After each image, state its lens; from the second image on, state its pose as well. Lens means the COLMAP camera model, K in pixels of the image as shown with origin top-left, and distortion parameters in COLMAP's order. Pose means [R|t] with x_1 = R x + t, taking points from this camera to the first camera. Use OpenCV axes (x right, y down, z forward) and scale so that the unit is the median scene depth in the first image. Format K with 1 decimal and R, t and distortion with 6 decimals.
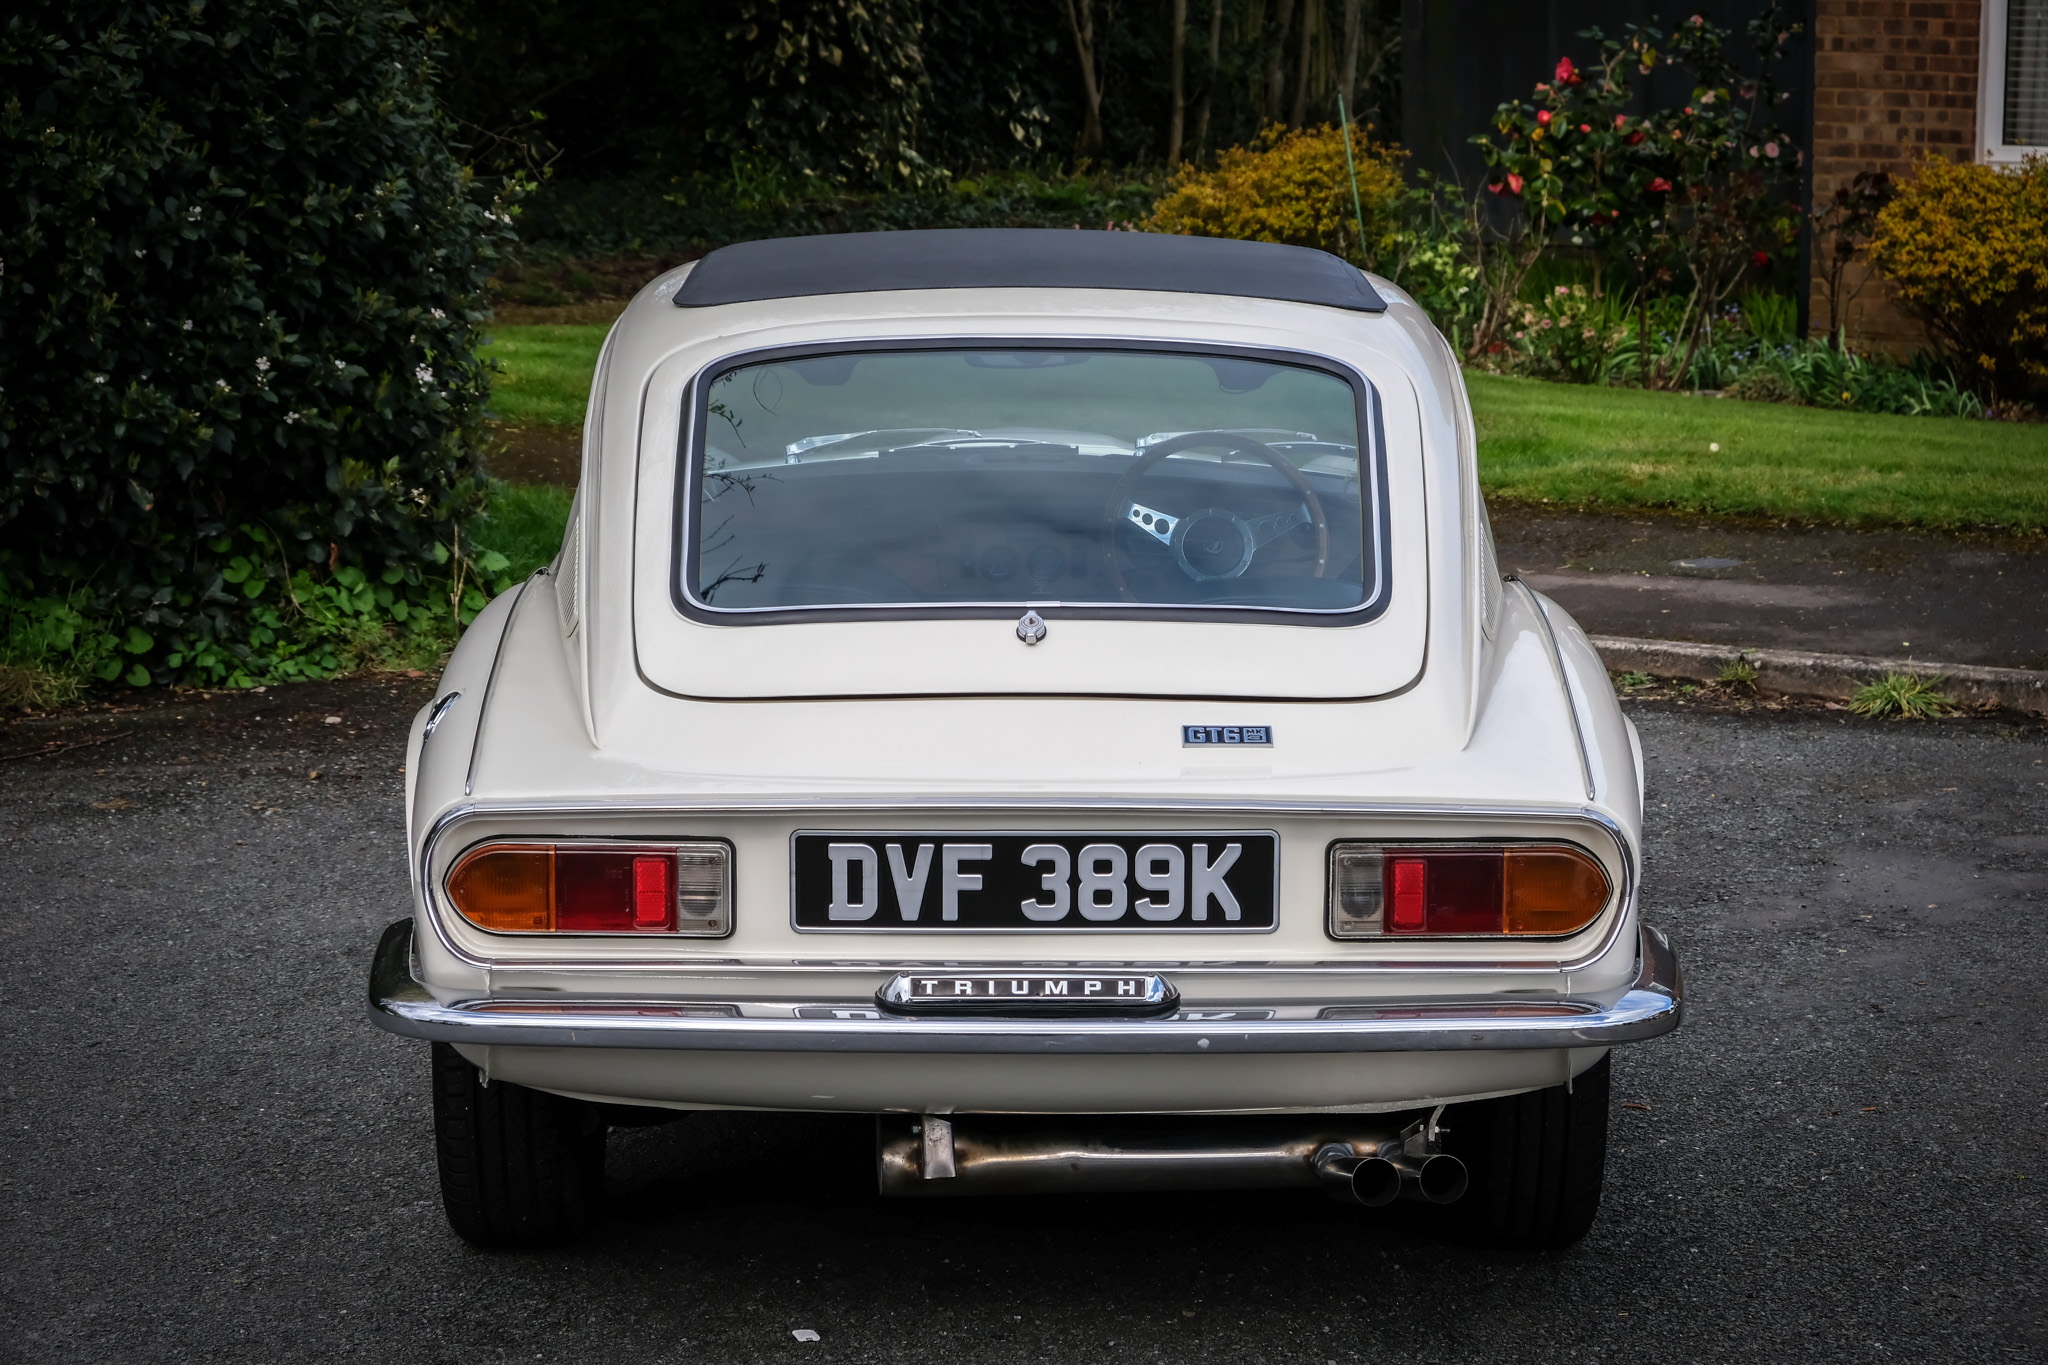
lens RADIAL K [[4847.4, 0, 1193.2], [0, 4847.4, 719.8], [0, 0, 1]] dist [0.007681, 0.805640]
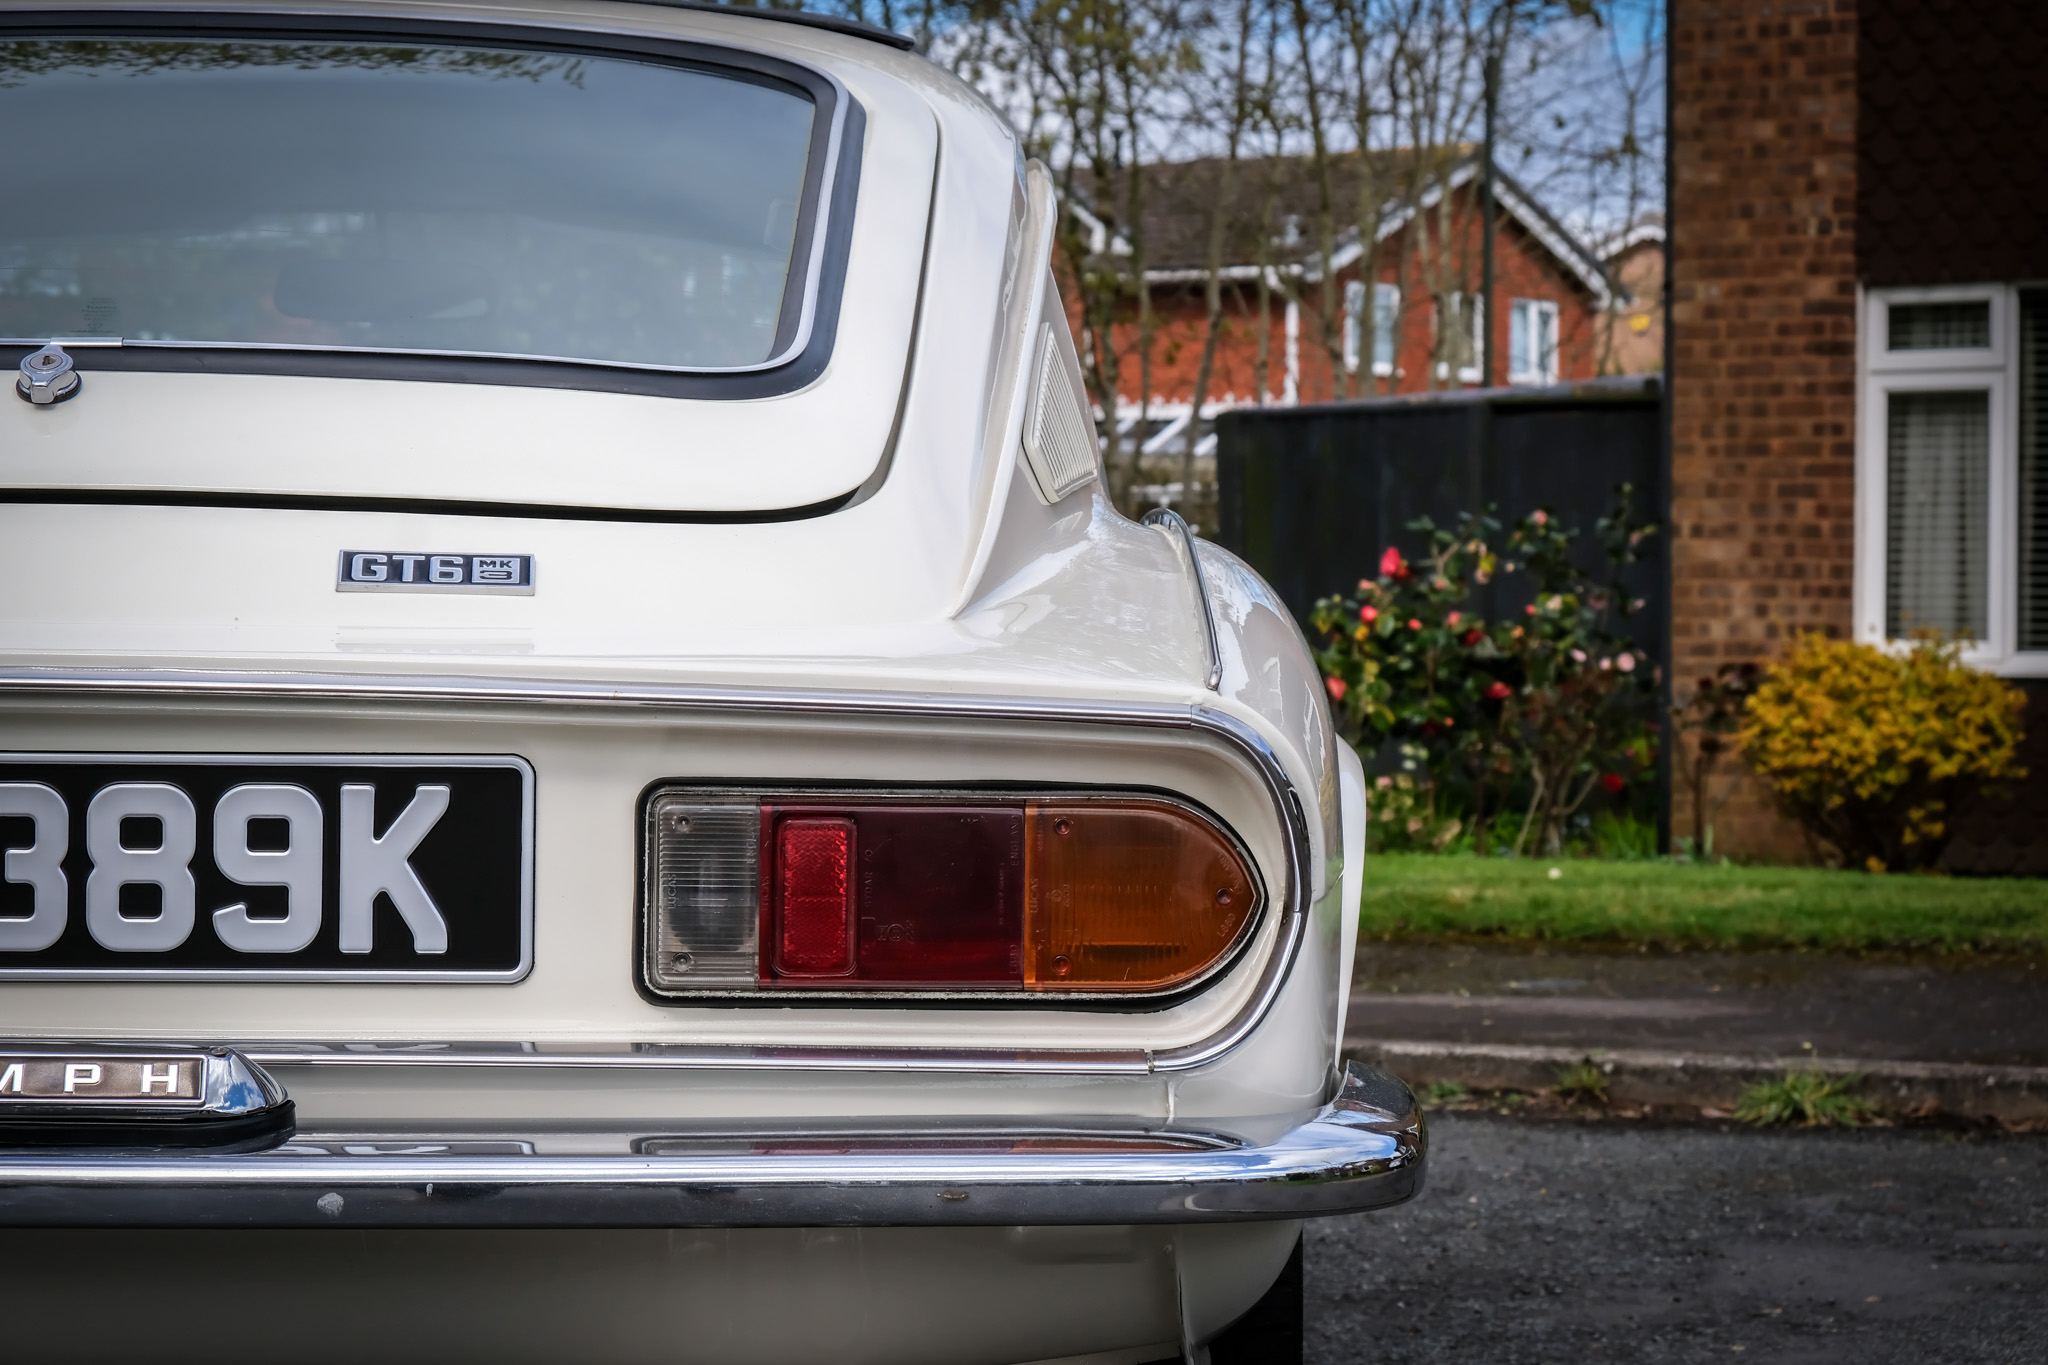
lens RADIAL K [[4835.0, 0, 1167.5], [0, 4835.0, 679.3], [0, 0, 1]] dist [-0.039687, 1.019996]
pose [[0.999753, 0.001403, 0.022201, 0.034144], [0.001953, 0.988617, -0.150439, 0.042694], [-0.022159, 0.150445, 0.988370, 0.275635]]
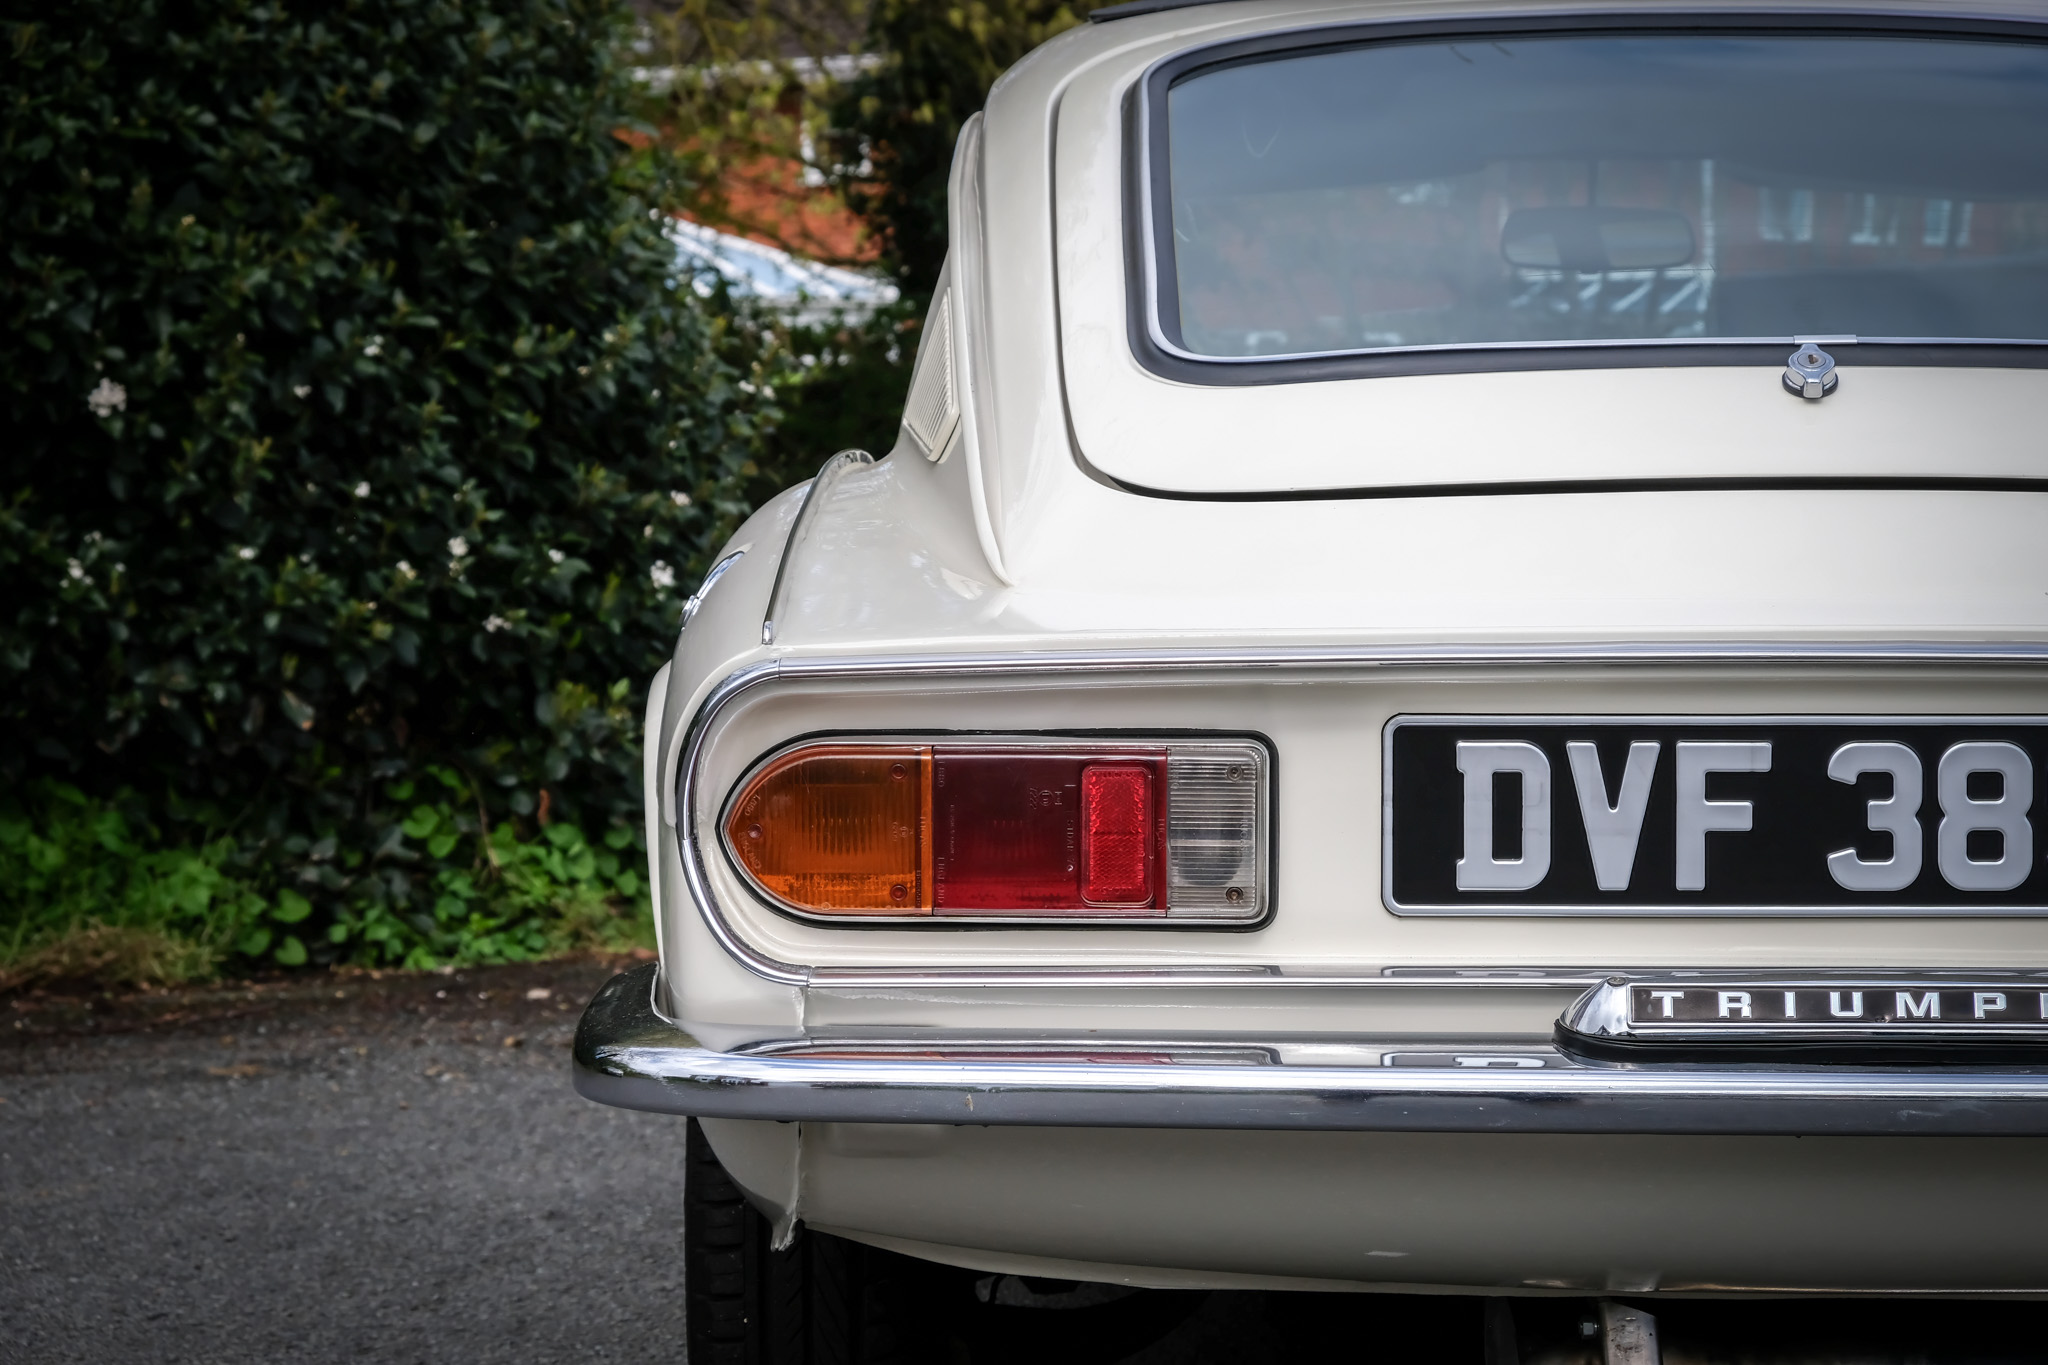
lens RADIAL K [[4847.4, 0, 1193.2], [0, 4847.4, 719.8], [0, 0, 1]] dist [0.007681, 0.805640]
pose [[0.998997, -0.004293, -0.044566, -0.040395], [-0.000642, 0.993918, -0.110124, 0.040534], [0.044768, 0.110042, 0.992918, 0.243096]]
